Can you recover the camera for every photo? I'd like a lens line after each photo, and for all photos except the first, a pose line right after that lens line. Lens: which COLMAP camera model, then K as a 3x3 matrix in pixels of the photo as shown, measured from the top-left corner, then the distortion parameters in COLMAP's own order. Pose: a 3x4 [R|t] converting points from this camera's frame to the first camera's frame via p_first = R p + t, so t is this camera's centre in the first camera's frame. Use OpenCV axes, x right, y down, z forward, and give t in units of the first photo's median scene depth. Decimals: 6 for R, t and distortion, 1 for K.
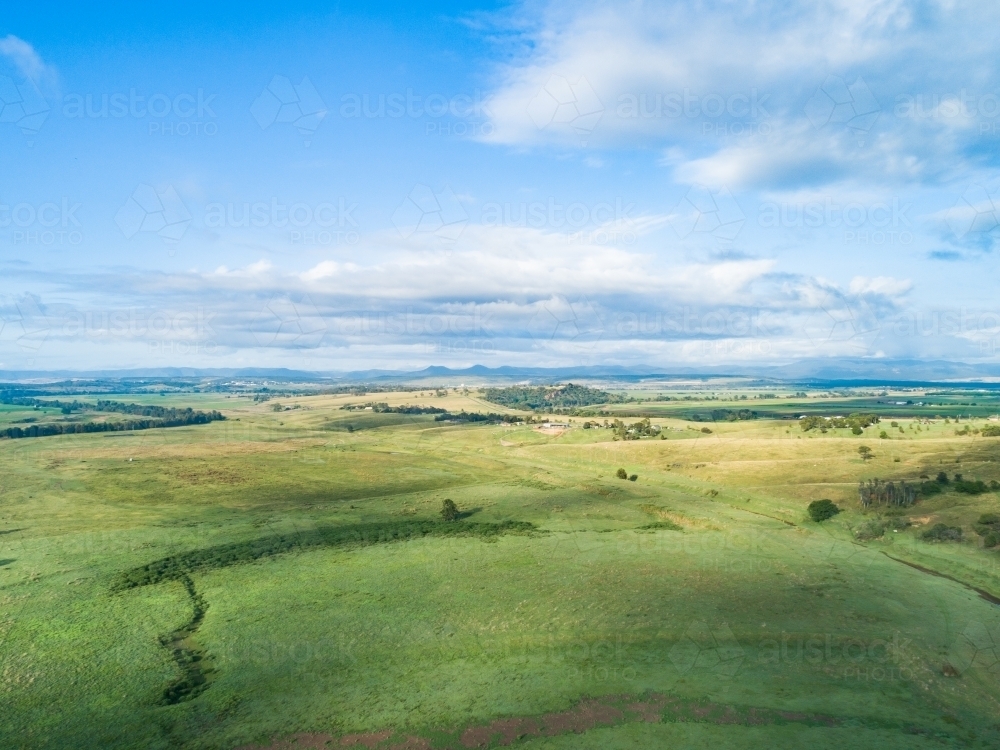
lens RADIAL K [[753.1, 0, 501.3], [0, 753.1, 373.8], [0, 0, 1]] dist [-0.021443, 0.004434]
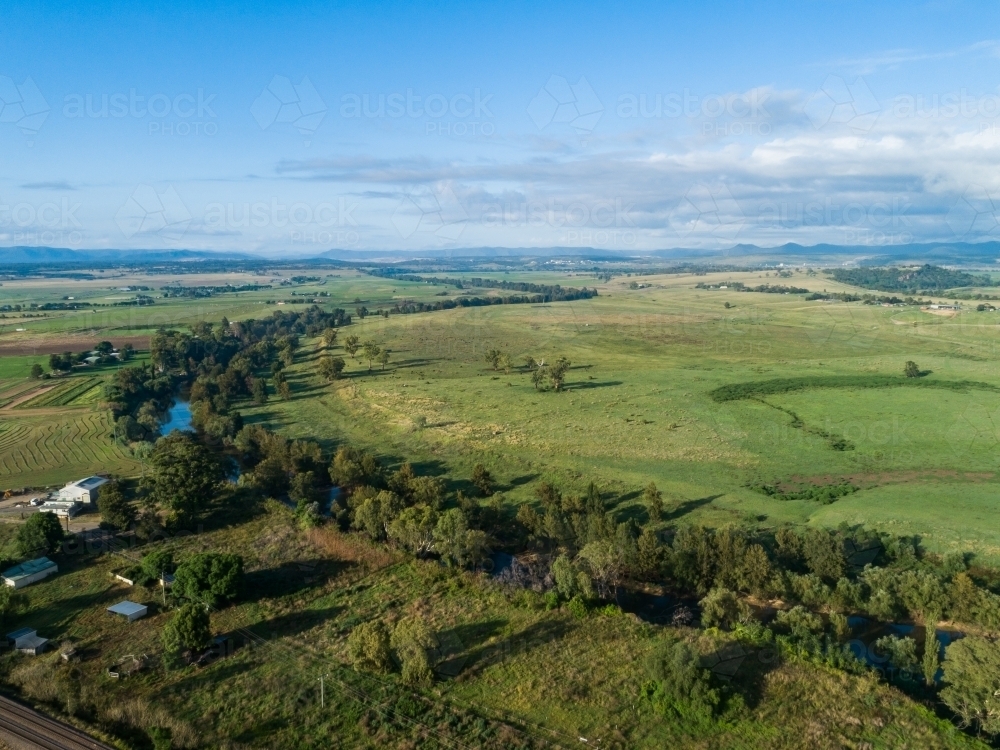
lens RADIAL K [[753.1, 0, 500.1], [0, 753.1, 379.2], [0, 0, 1]] dist [-0.021443, 0.004434]
pose [[0.926082, 0.058740, -0.372722, -0.215625], [0.004161, 0.986159, 0.165753, -0.012438], [0.377300, -0.155052, 0.913019, -0.367930]]
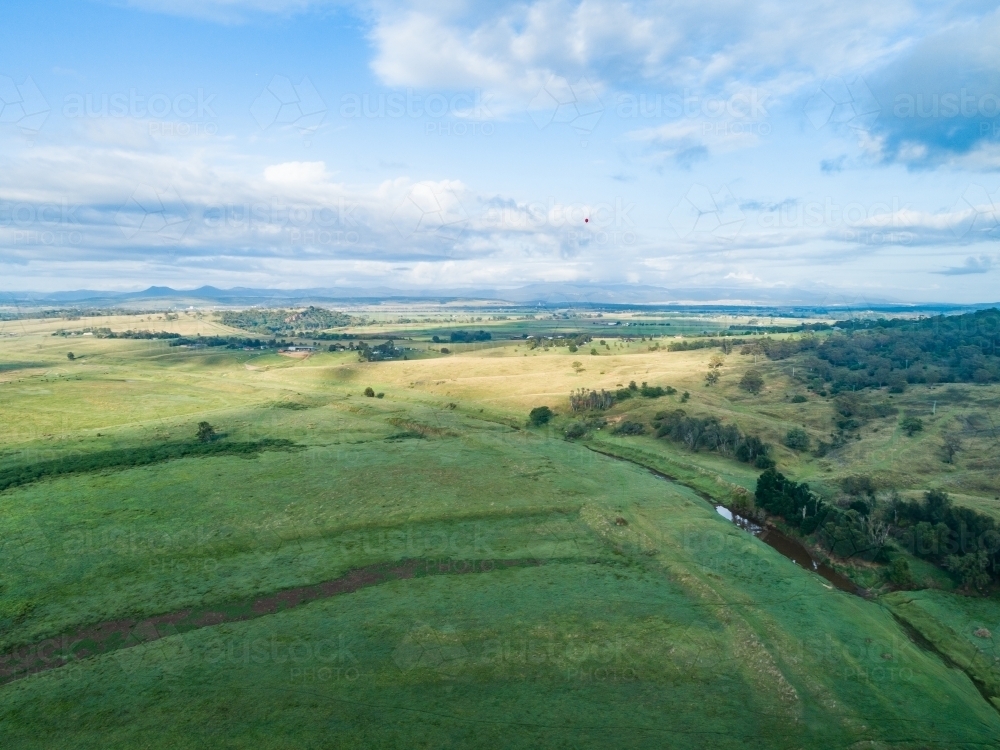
lens RADIAL K [[753.1, 0, 500.3], [0, 753.1, 376.8], [0, 0, 1]] dist [-0.021443, 0.004434]
pose [[0.942778, -0.030370, 0.332035, -0.024059], [-0.005332, 0.994342, 0.106088, -0.004836], [-0.333378, -0.101788, 0.937282, -0.080508]]
